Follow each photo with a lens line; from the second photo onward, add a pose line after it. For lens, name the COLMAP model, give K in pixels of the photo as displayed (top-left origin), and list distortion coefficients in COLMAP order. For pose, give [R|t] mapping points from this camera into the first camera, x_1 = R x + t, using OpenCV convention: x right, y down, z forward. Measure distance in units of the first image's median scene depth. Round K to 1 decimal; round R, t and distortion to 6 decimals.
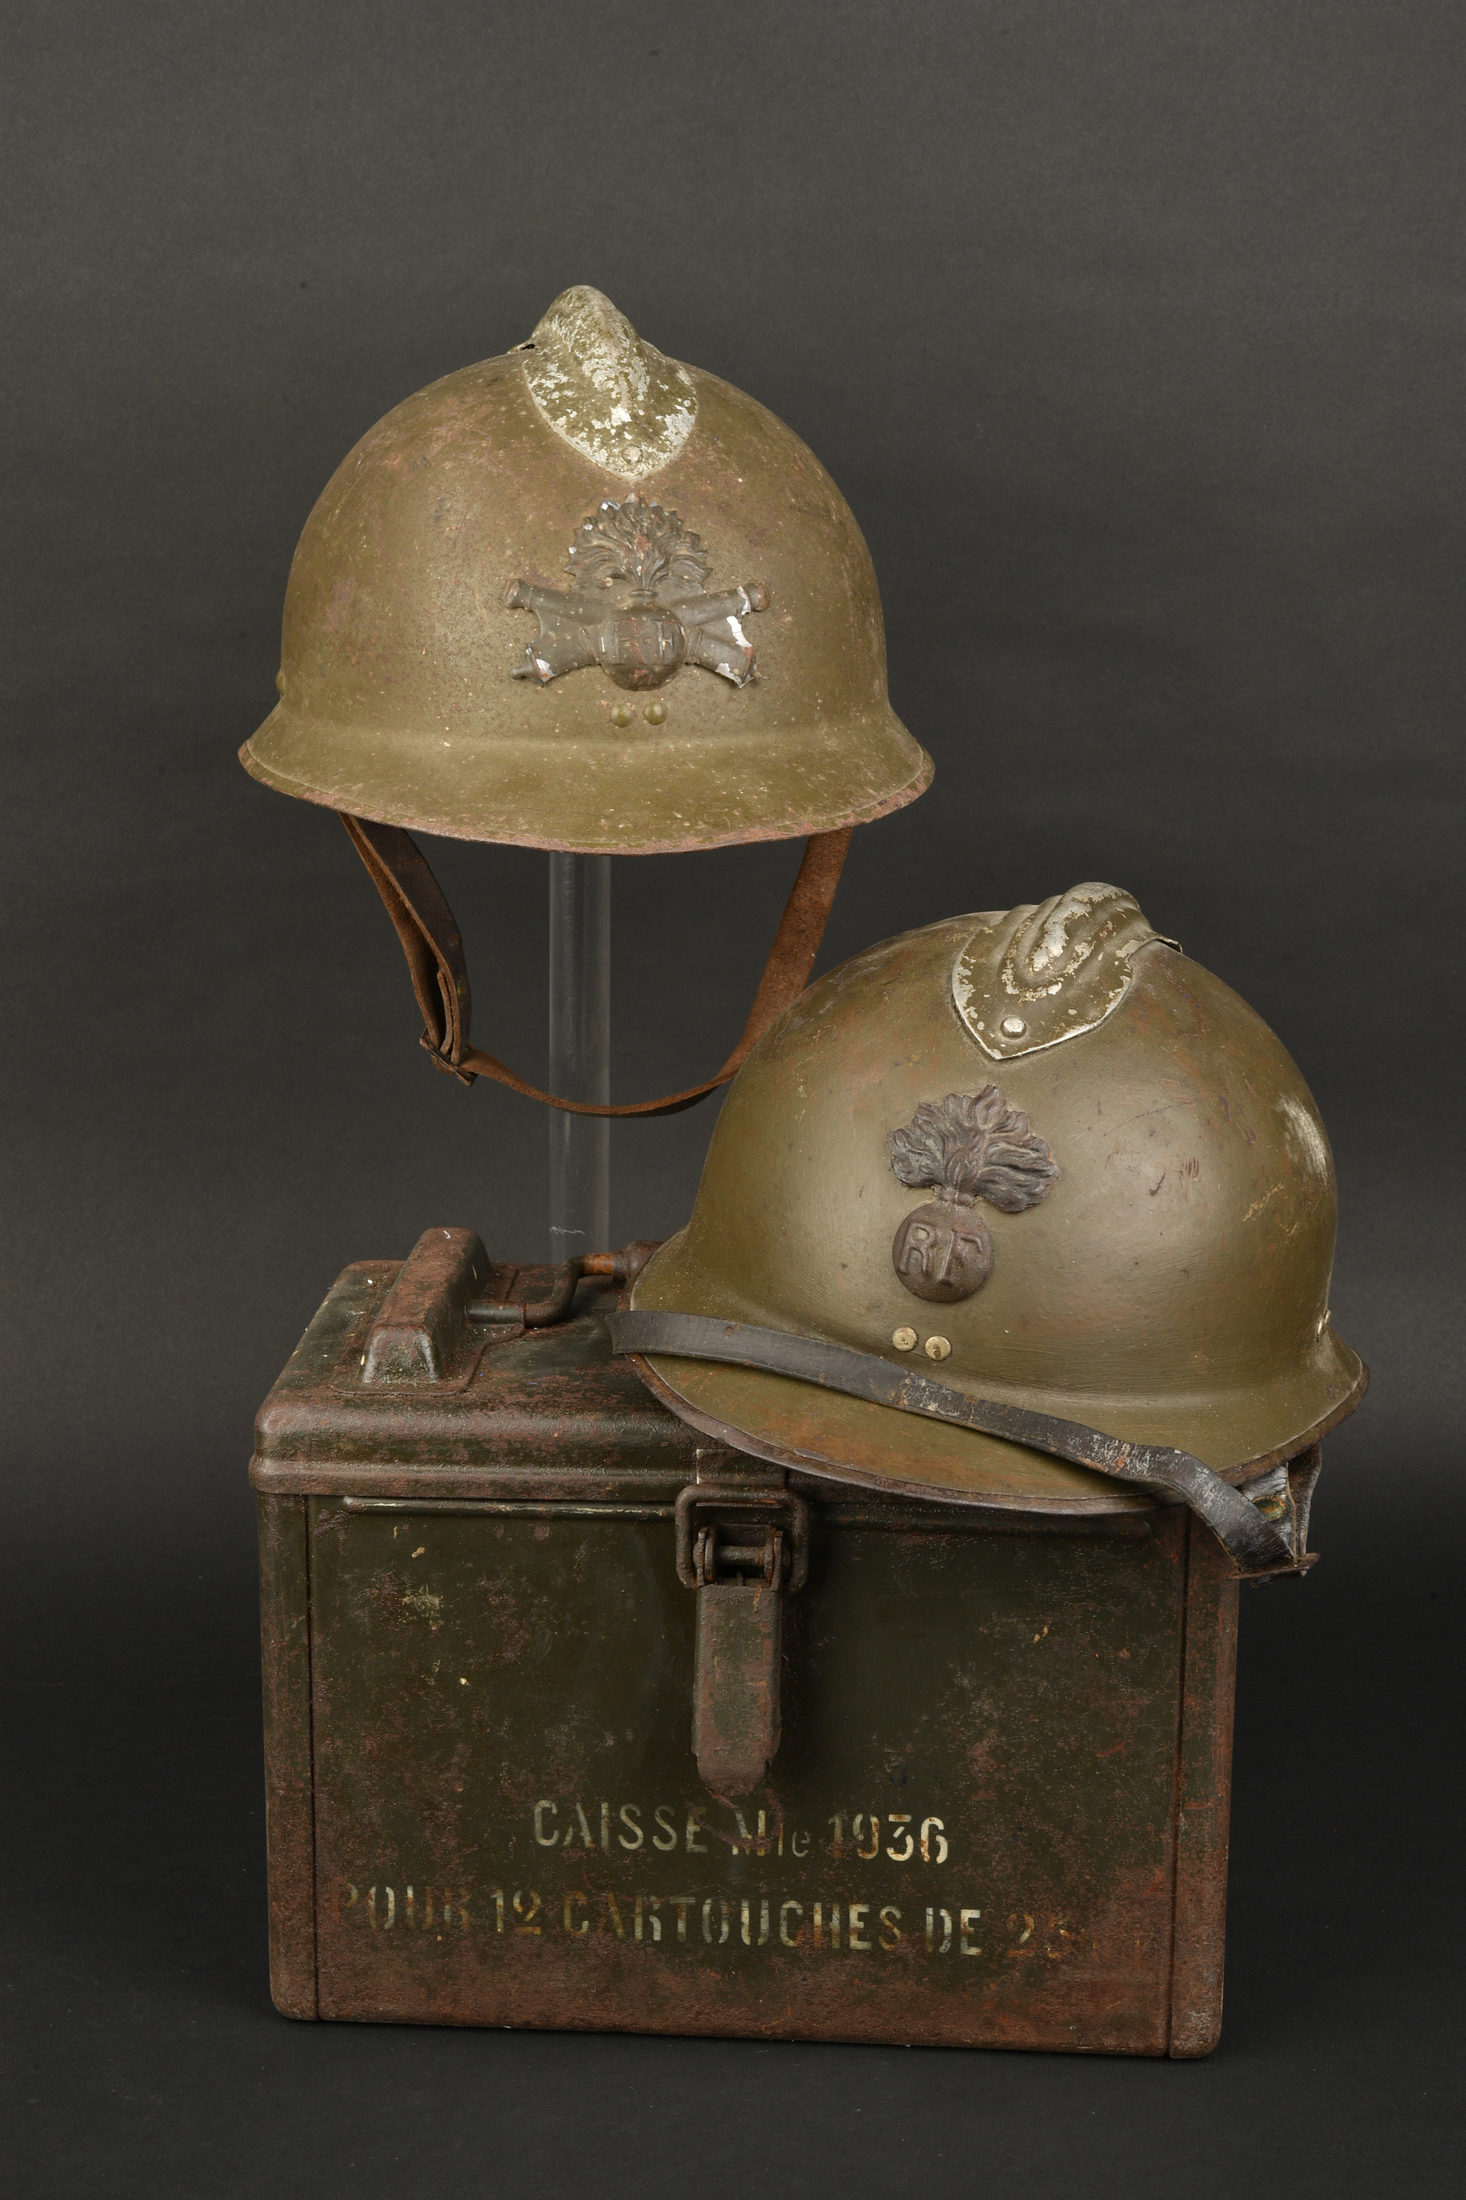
lens RADIAL K [[3685.0, 0, 733.0], [0, 3685.0, 1100.0], [0, 0, 1]] dist [0.009023, 0.142425]
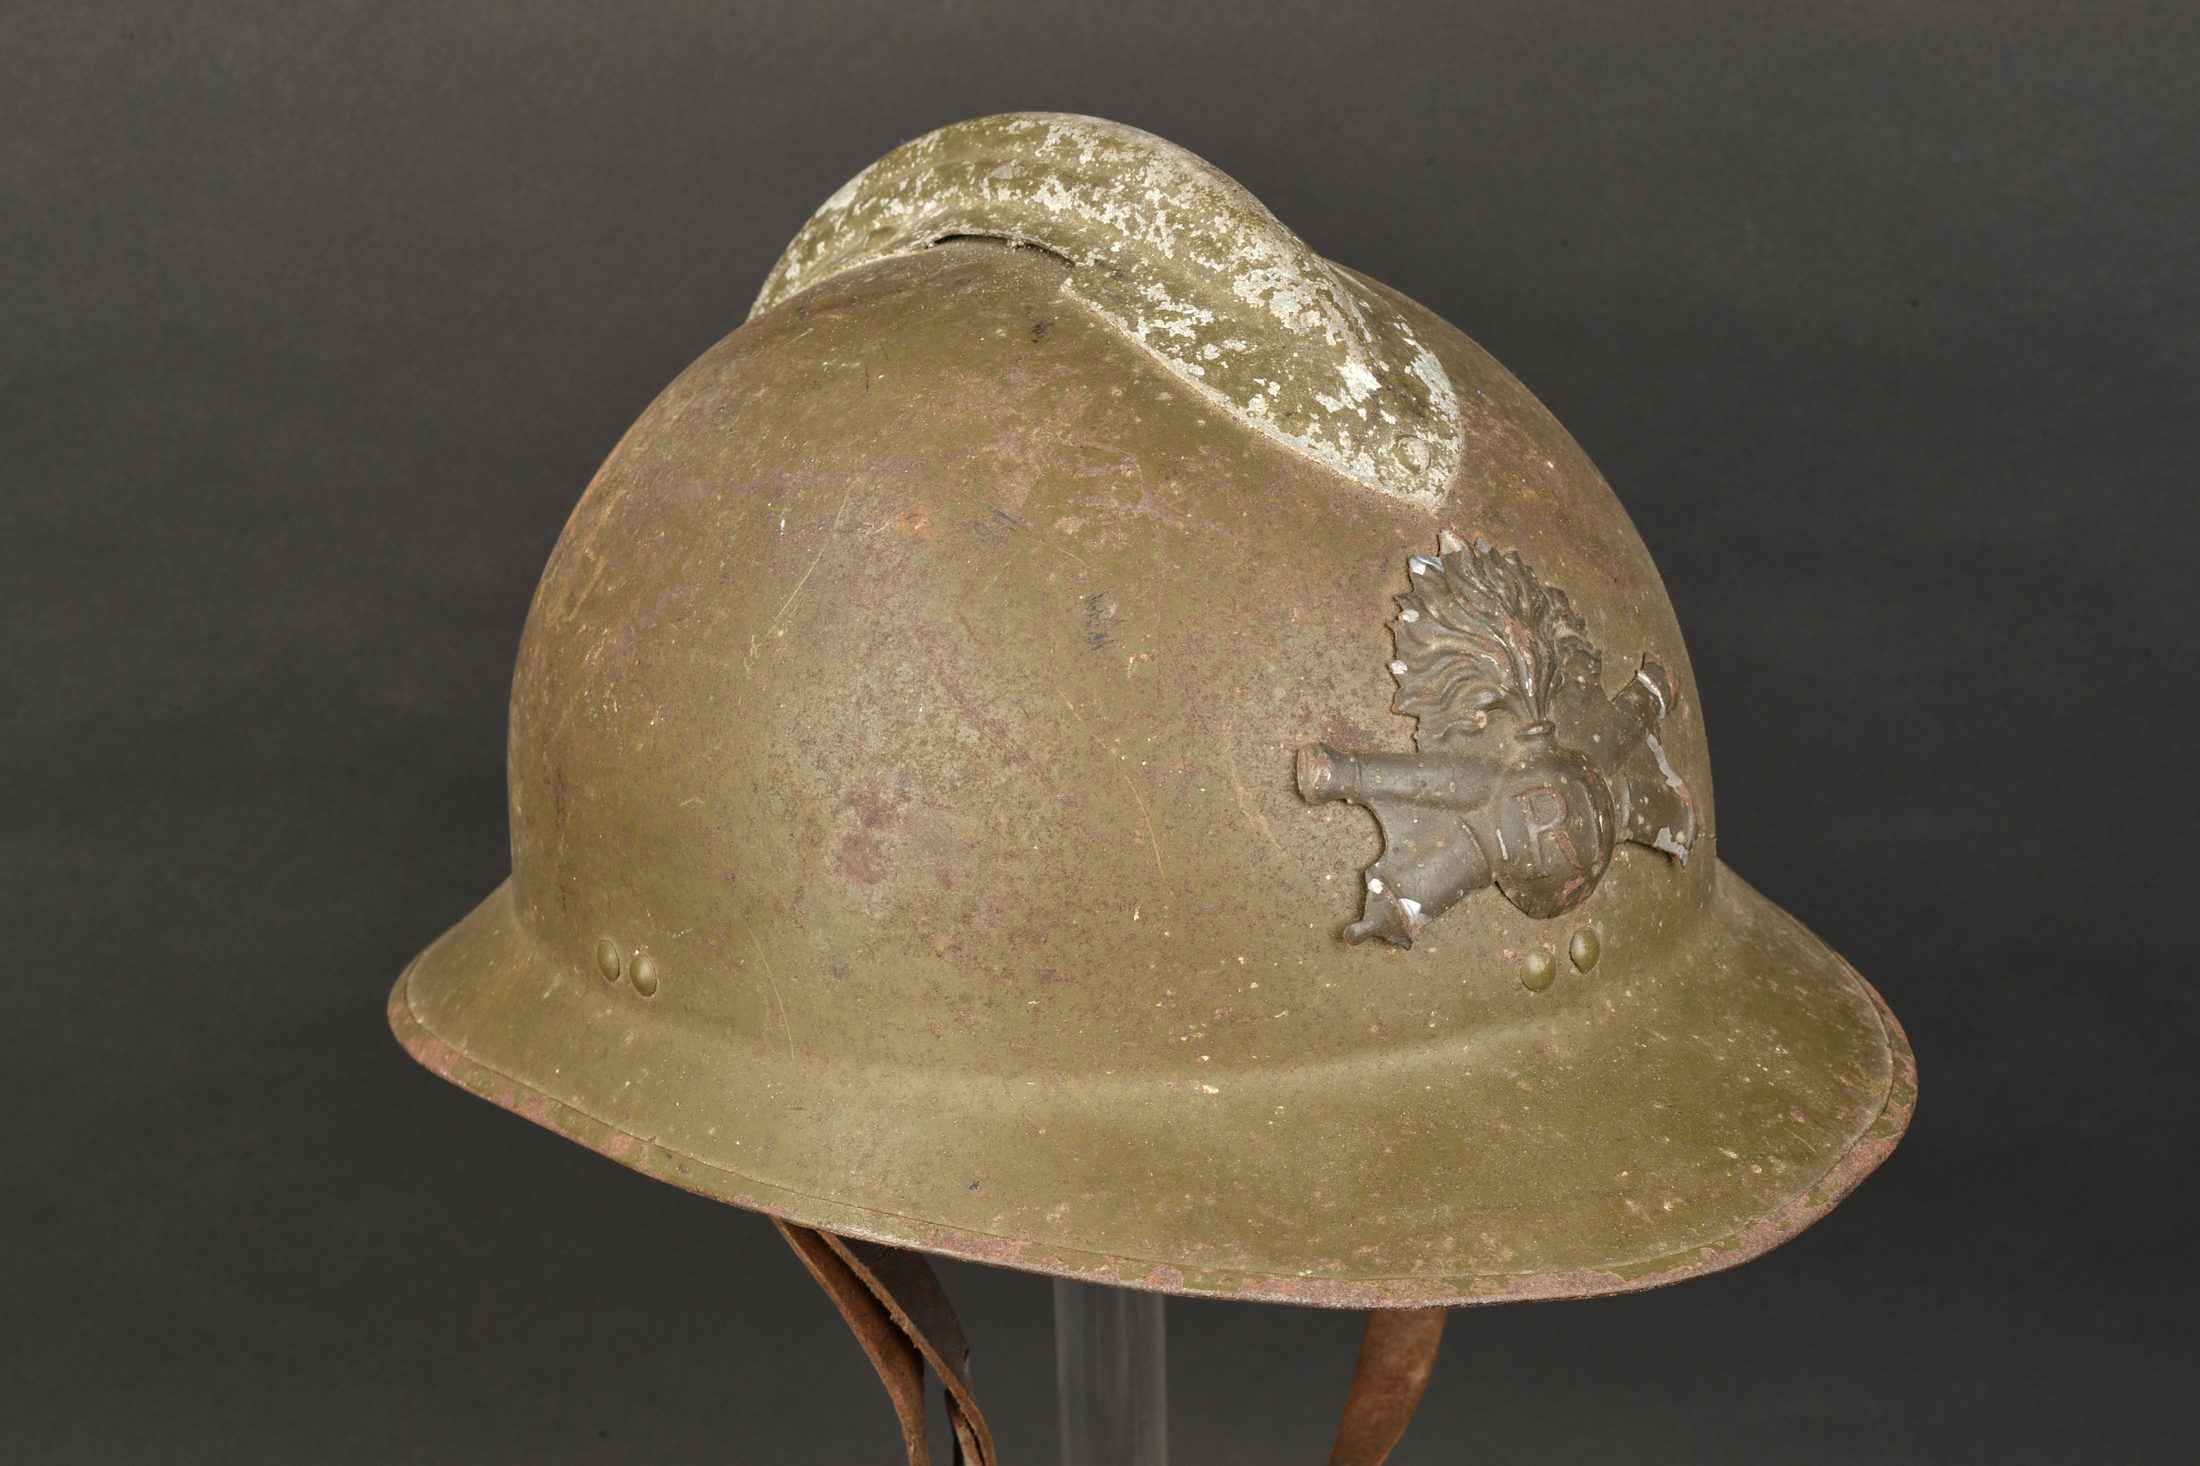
lens RADIAL K [[3881.4, 0, 1100.0], [0, 3881.4, 733.0], [0, 0, 1]] dist [0.054842, -0.010182]
pose [[0.998494, -0.034675, -0.042521, -0.013724], [0.033926, 0.999258, -0.018214, -0.093808], [0.043121, 0.016744, 0.998930, 0.371853]]
